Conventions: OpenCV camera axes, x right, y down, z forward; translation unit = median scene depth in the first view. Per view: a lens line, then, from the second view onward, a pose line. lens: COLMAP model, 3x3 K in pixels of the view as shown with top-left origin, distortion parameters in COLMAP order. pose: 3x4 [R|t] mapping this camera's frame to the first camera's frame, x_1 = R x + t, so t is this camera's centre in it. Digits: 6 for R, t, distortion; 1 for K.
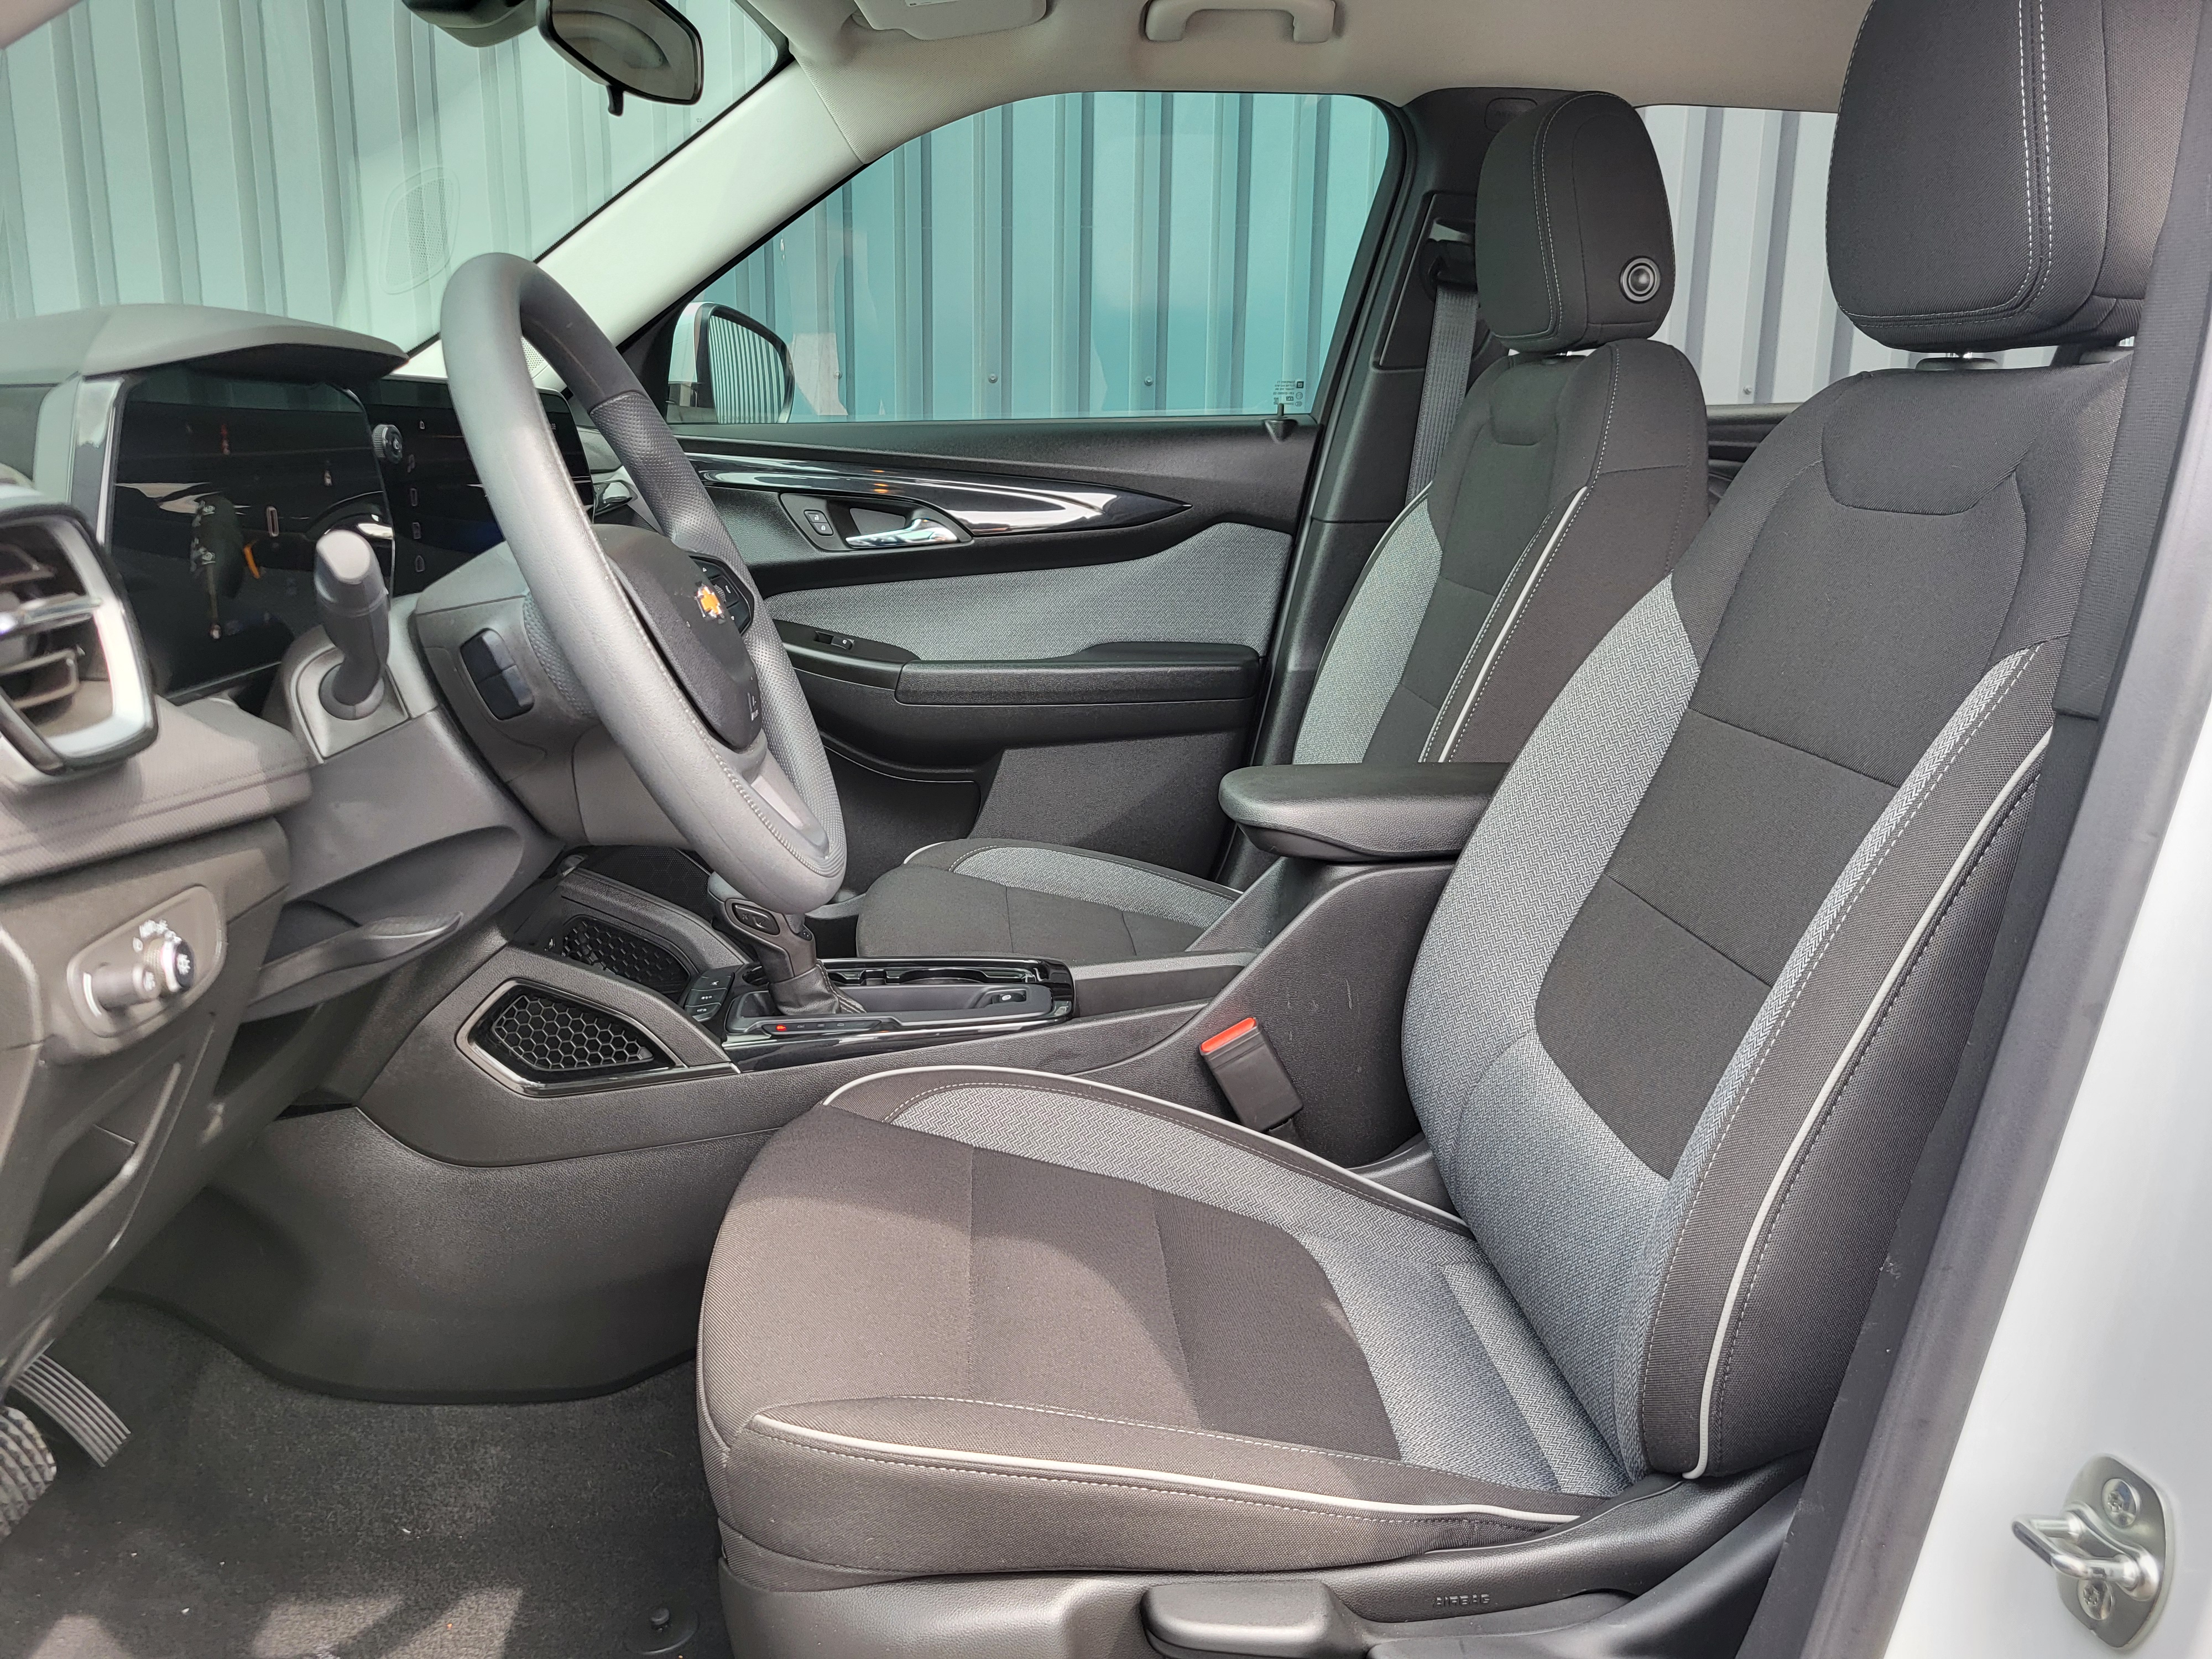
lens RADIAL K [[1680.7, 0, 1094.7], [0, 1680.7, 815.6], [0, 0, 1]] dist [0.038388, -0.027706]
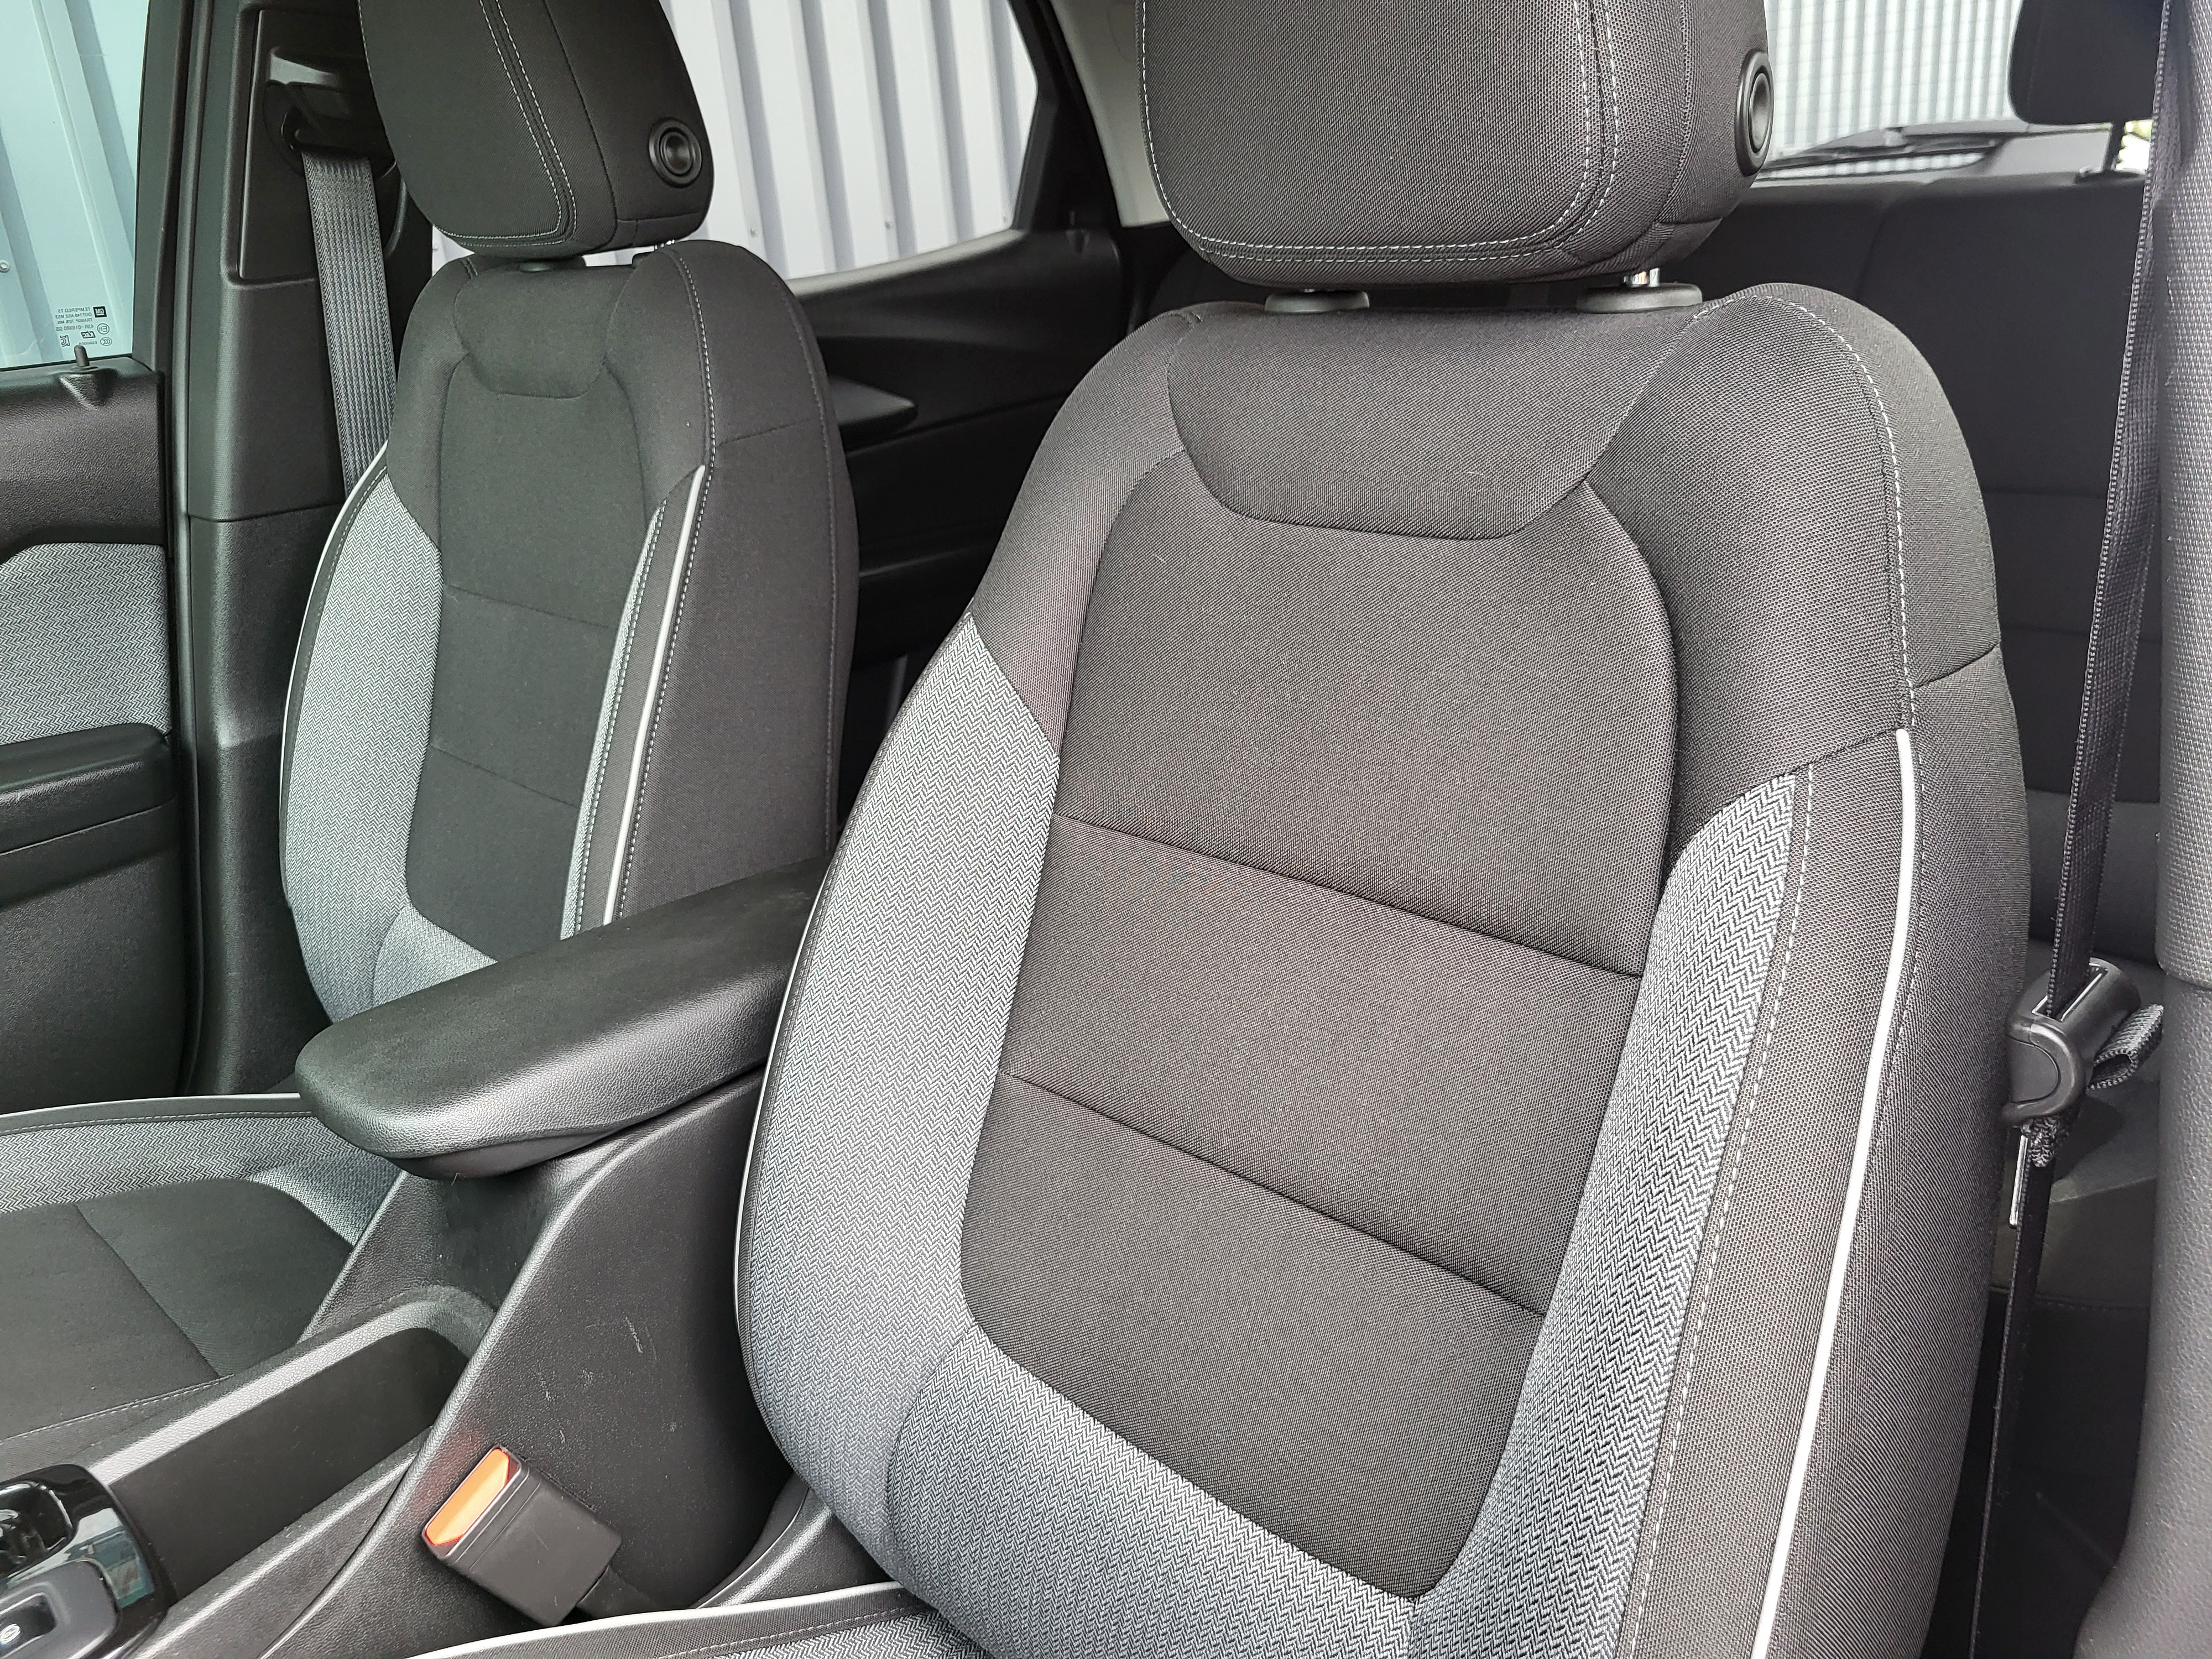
lens RADIAL K [[1680.7, 0, 1094.7], [0, 1680.7, 815.6], [0, 0, 1]] dist [0.038388, -0.027706]
pose [[0.758947, -0.277209, 0.589199, -0.028120], [0.214328, 0.960782, 0.175958, -0.114113], [-0.614869, -0.007261, 0.788596, 0.278272]]
